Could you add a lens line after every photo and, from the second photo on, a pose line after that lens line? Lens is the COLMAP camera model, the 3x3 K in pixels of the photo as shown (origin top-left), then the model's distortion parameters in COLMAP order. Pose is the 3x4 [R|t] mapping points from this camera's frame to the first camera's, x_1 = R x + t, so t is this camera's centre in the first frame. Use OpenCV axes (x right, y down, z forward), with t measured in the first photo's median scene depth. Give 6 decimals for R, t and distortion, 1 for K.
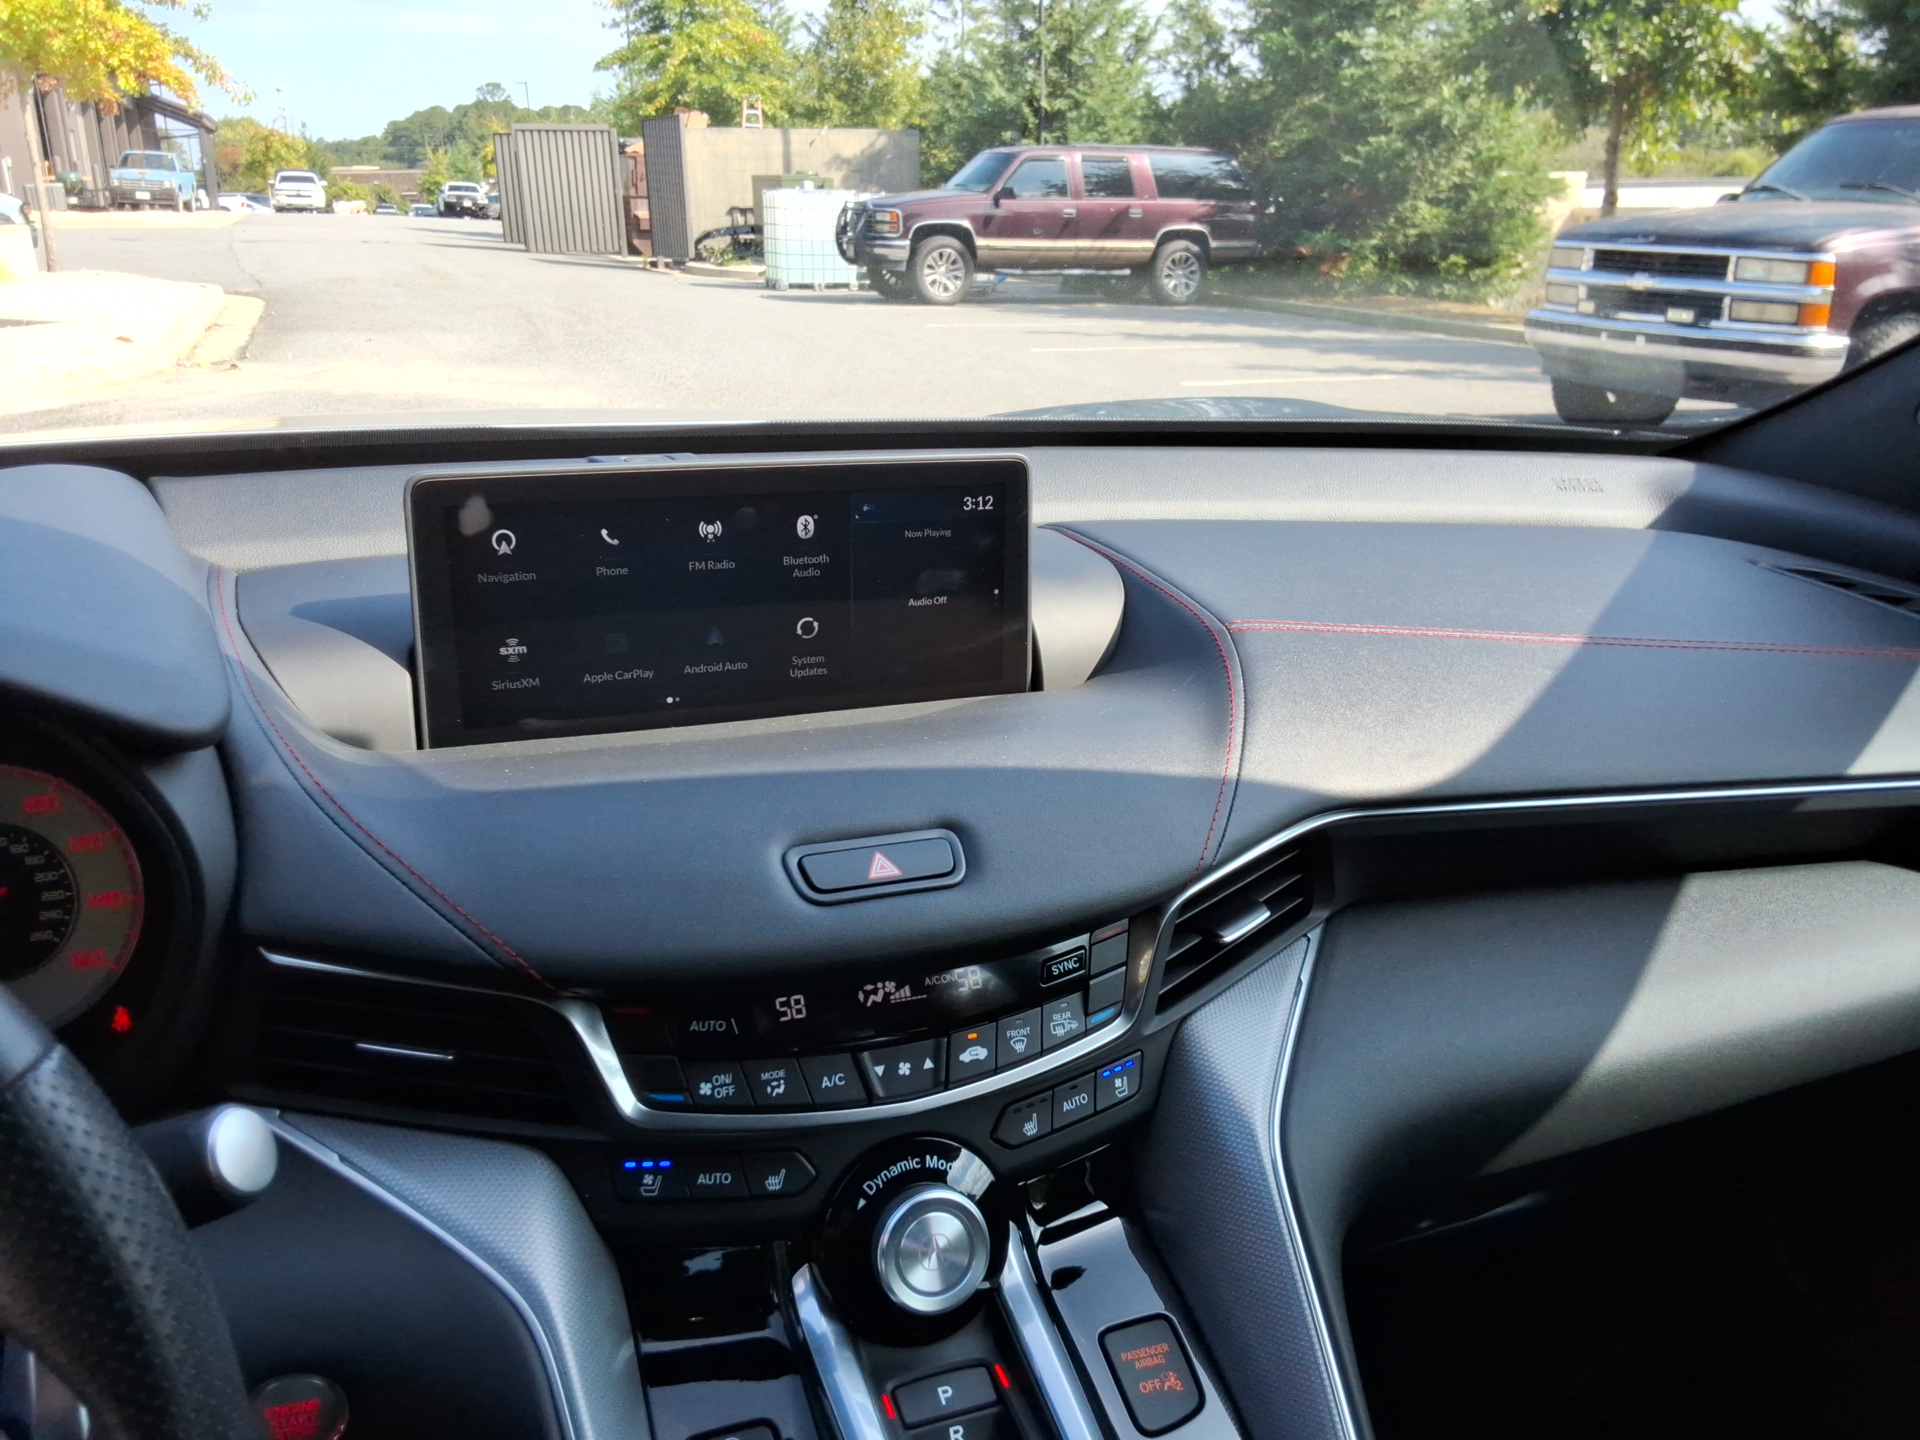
lens RADIAL K [[1564.9, 0, 1003.9], [0, 1564.9, 763.3], [0, 0, 1]] dist [0.079605, -0.157367]
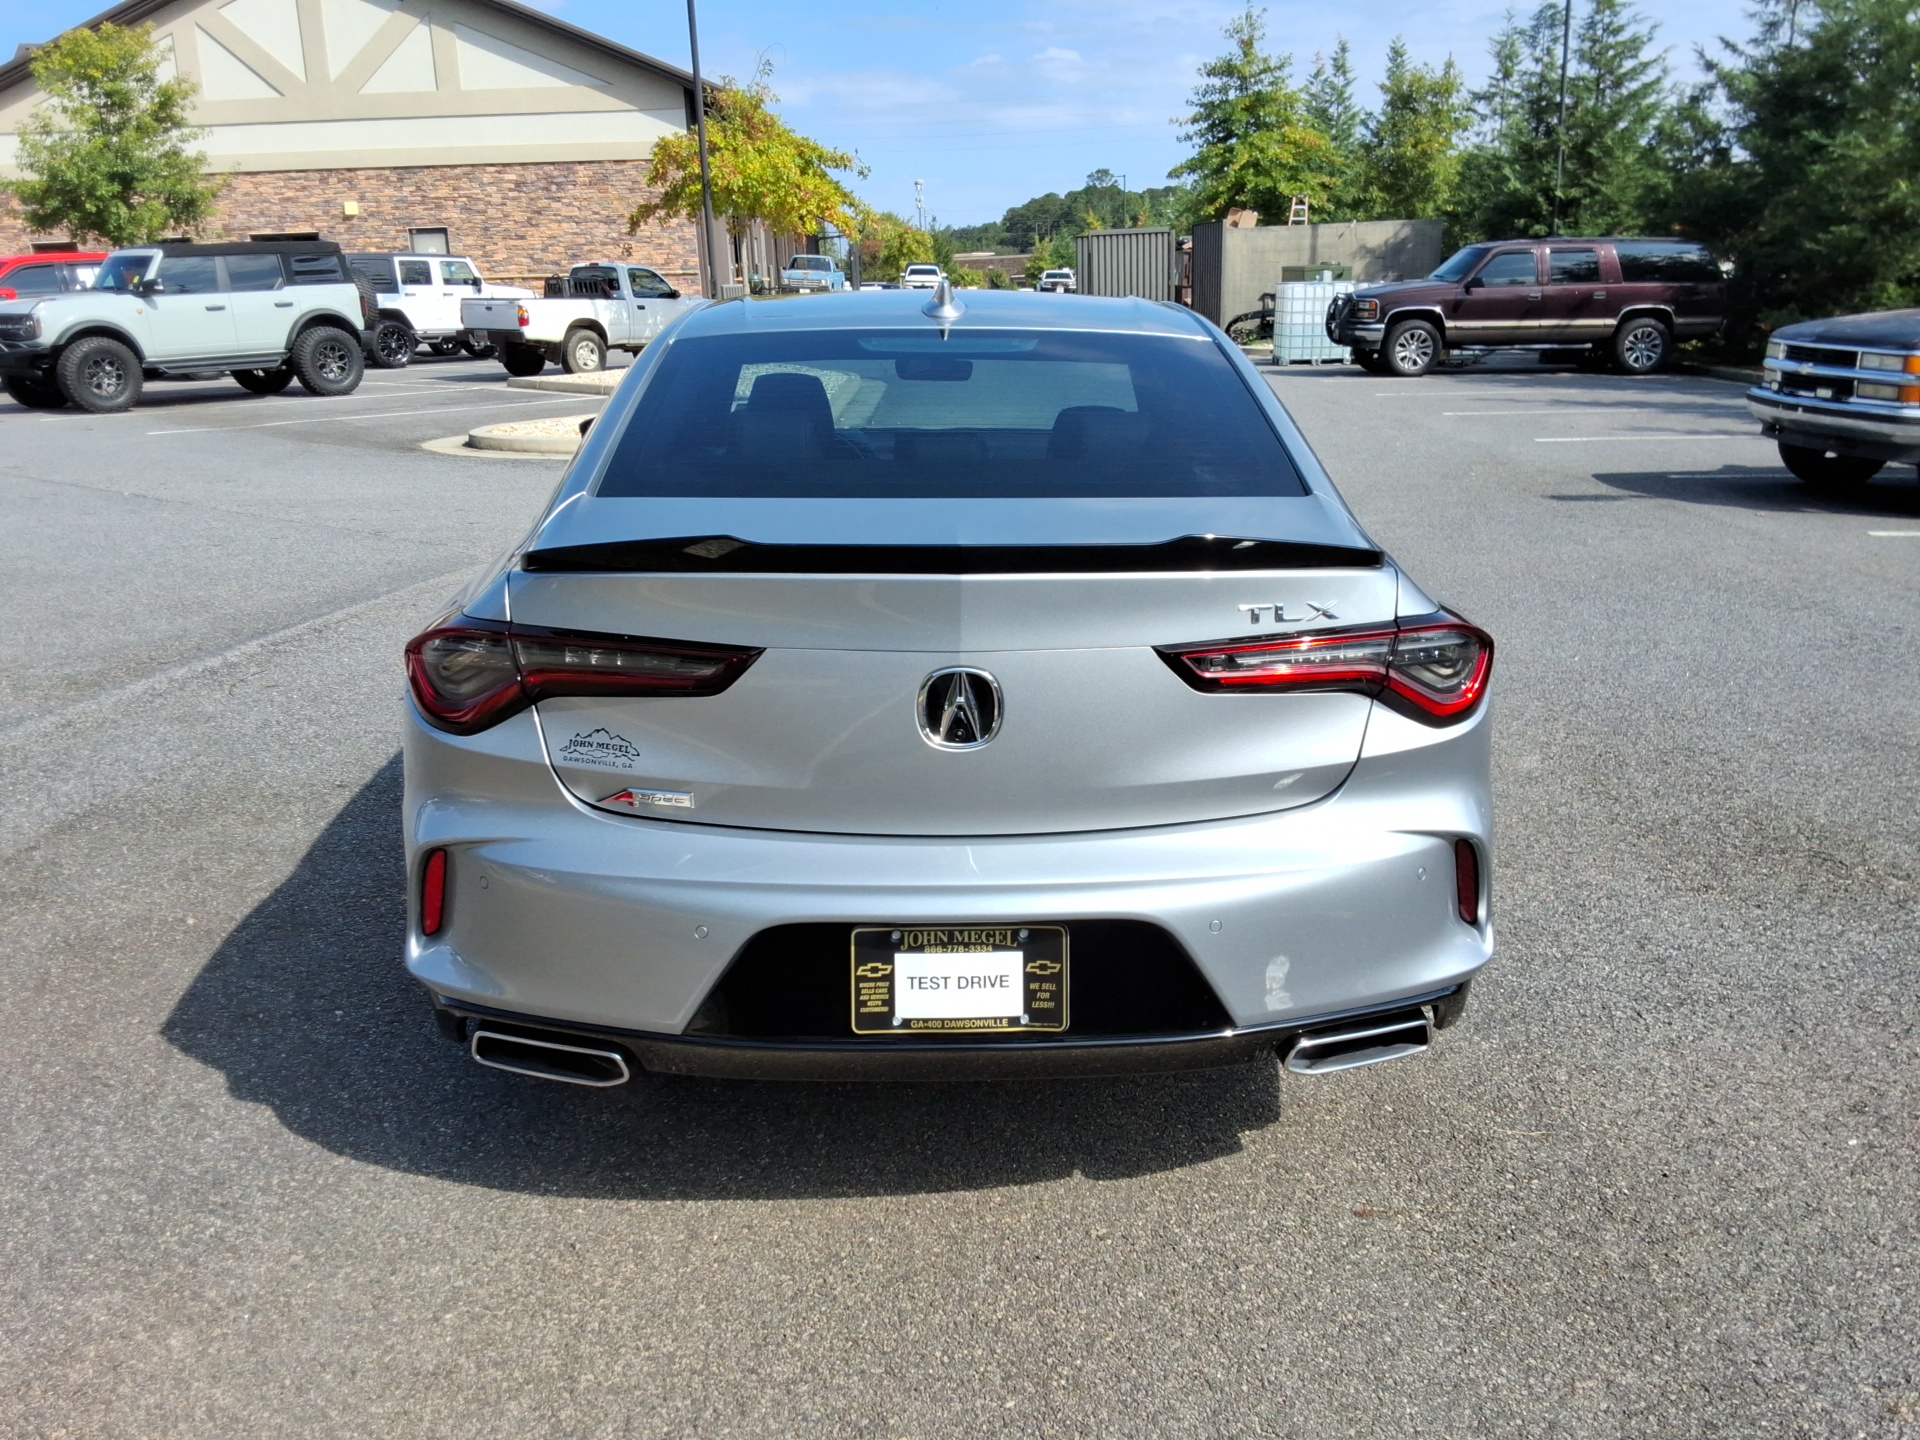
lens RADIAL K [[1564.9, 0, 942.7], [0, 1564.9, 730.3], [0, 0, 1]] dist [0.079605, -0.157367]
pose [[0.925628, 0.078209, -0.370265, 0.082800], [-0.099957, 0.994192, -0.039885, 0.046757], [0.364995, 0.073929, 0.928070, -0.177886]]
